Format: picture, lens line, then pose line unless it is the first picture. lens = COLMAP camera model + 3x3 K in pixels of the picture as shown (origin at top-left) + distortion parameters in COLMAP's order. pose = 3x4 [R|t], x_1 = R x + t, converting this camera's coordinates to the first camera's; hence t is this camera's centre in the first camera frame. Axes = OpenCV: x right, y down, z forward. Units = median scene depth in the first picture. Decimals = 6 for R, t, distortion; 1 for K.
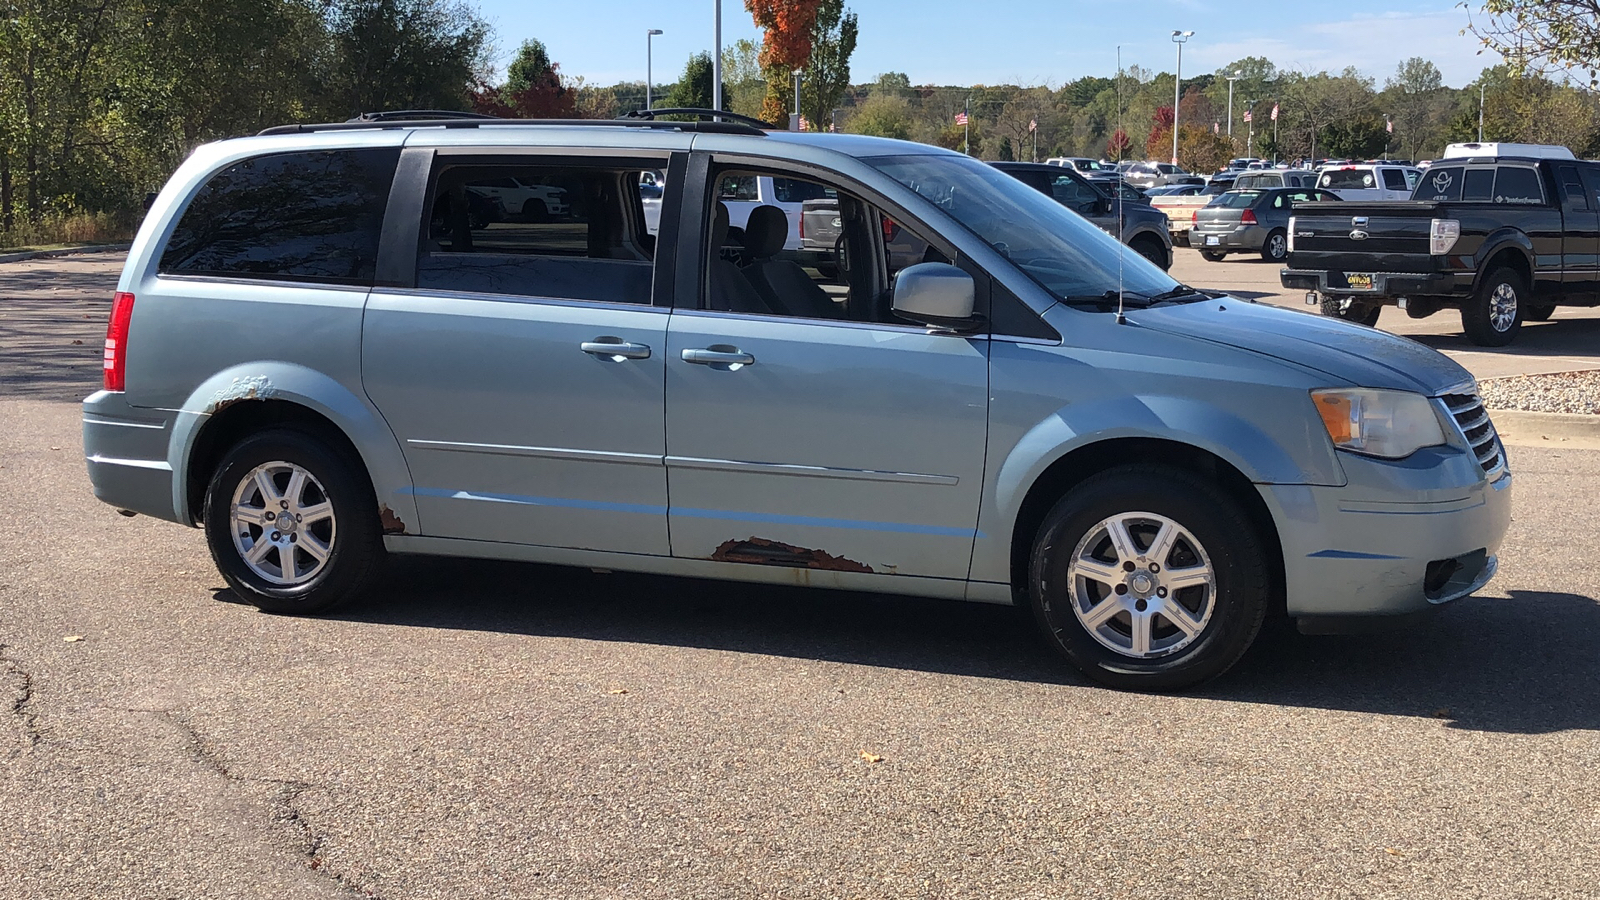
lens RADIAL K [[2108.0, 0, 804.3], [0, 2108.0, 447.4], [0, 0, 1]] dist [0.069944, 0.000000]
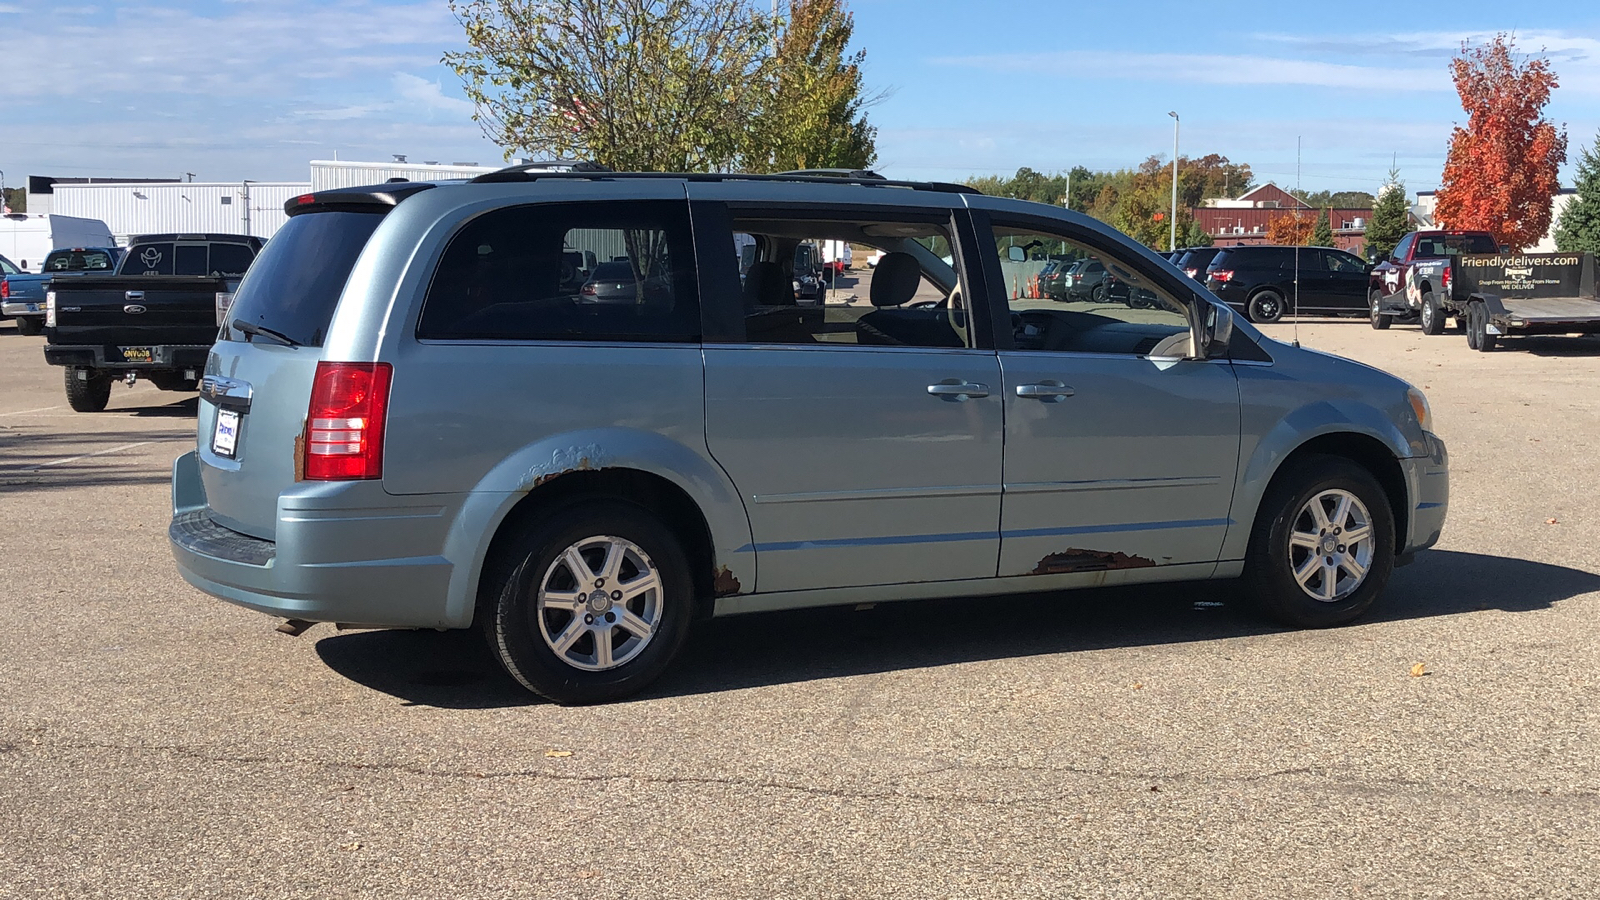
lens RADIAL K [[2108.0, 0, 792.3], [0, 2108.0, 449.4], [0, 0, 1]] dist [0.069944, 0.000000]
pose [[0.638413, -0.065096, 0.766936, -0.901410], [0.094998, 0.995463, 0.005415, -0.028065], [-0.763809, 0.069401, 0.641701, 0.348842]]
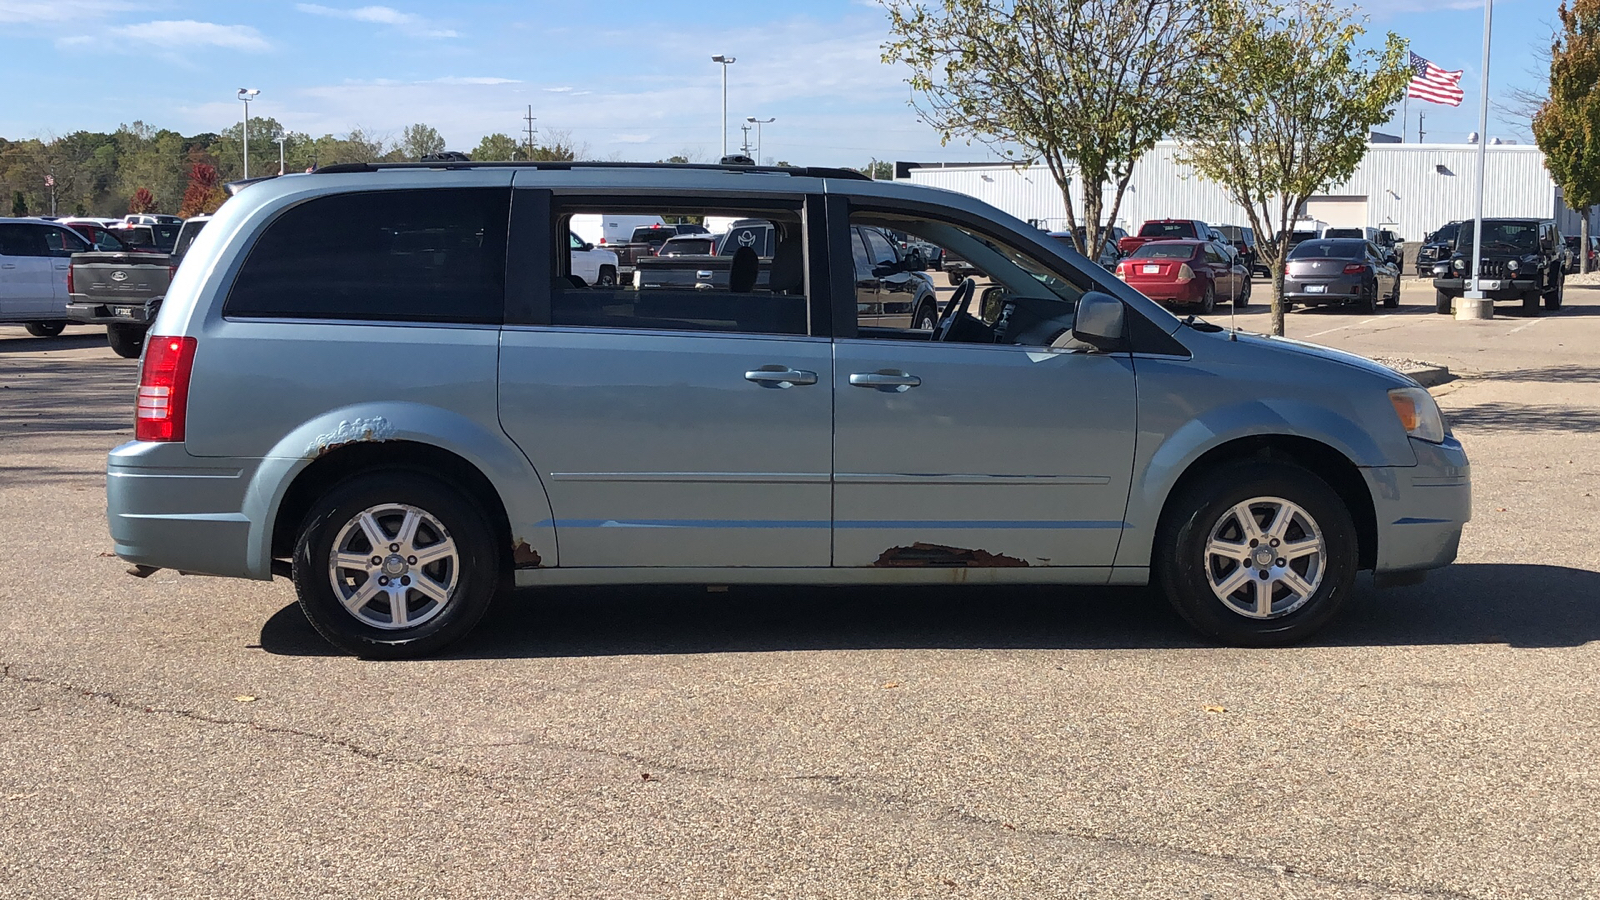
lens RADIAL K [[2108.0, 0, 808.0], [0, 2108.0, 458.6], [0, 0, 1]] dist [0.069944, 0.000000]
pose [[0.891836, -0.043127, 0.450297, -0.520960], [0.053746, 0.998496, -0.010818, 0.006752], [-0.449154, 0.033849, 0.892813, 0.035920]]
